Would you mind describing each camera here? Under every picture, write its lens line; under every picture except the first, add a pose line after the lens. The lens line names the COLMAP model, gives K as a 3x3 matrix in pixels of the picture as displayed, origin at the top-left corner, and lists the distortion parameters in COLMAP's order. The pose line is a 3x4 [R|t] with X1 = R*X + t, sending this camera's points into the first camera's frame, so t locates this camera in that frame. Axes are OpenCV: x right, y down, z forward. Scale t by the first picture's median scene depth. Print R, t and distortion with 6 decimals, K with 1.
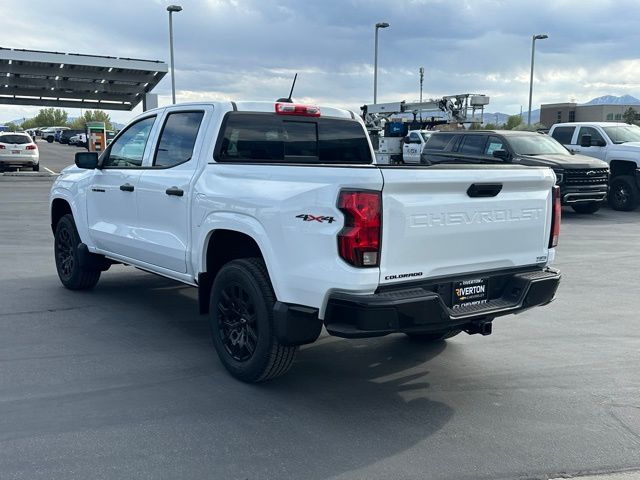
lens RADIAL K [[659.6, 0, 315.9], [0, 659.6, 240.0], [0, 0, 1]] dist [0.185230, -0.400704]
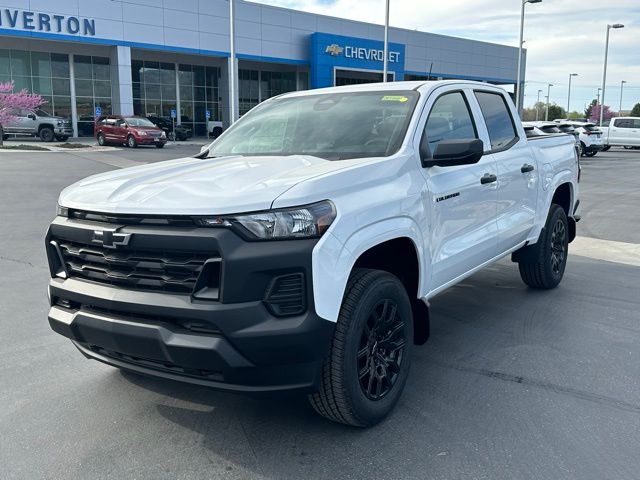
lens RADIAL K [[659.6, 0, 315.9], [0, 659.6, 240.0], [0, 0, 1]] dist [0.185230, -0.400704]
pose [[-0.332439, -0.156296, 0.930084, -1.251118], [0.140371, 0.966989, 0.212671, -0.264832], [-0.932620, 0.201257, -0.299525, 1.852148]]
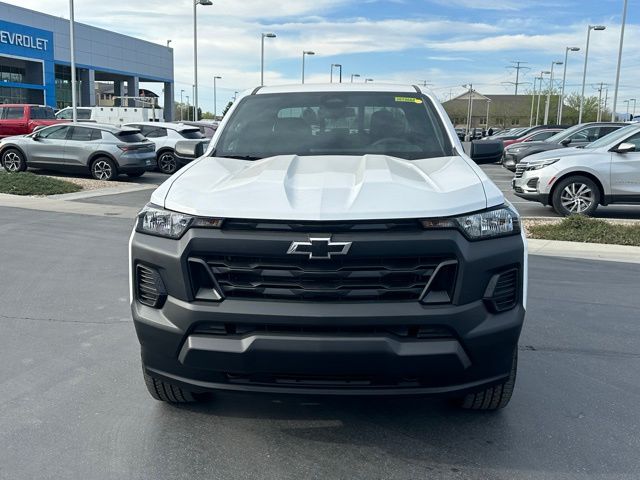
lens RADIAL K [[662.1, 0, 317.8], [0, 662.1, 246.7], [0, 0, 1]] dist [0.185336, -0.404894]
pose [[-0.759629, -0.130554, 0.637118, -0.929151], [0.072264, 0.956634, 0.282187, -0.326788], [-0.646329, 0.260399, -0.717252, 2.292053]]
